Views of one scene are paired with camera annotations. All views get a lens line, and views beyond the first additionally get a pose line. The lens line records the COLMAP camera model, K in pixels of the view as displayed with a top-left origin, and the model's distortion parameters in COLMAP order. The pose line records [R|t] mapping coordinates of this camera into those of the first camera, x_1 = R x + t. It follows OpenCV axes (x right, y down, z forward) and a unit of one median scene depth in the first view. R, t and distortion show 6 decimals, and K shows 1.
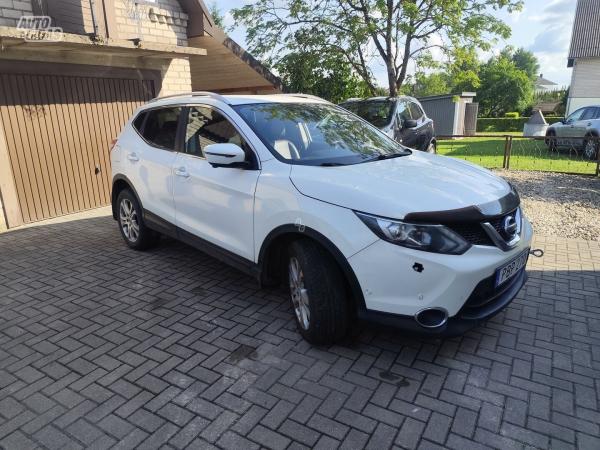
lens RADIAL K [[443.9, 0, 296.6], [0, 443.9, 217.8], [0, 0, 1]] dist [0.030953, -0.039397]
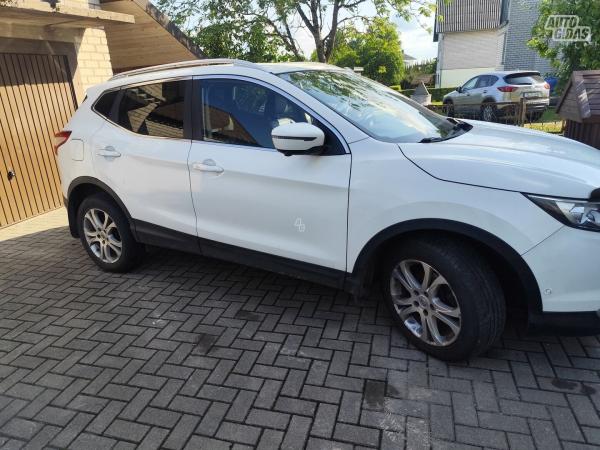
lens RADIAL K [[443.9, 0, 296.6], [0, 443.9, 217.8], [0, 0, 1]] dist [0.030953, -0.039397]
pose [[0.959210, -0.115693, 0.257936, -0.268487], [0.105234, 0.992978, 0.054039, -0.033743], [-0.262376, -0.024691, 0.964650, 0.188563]]
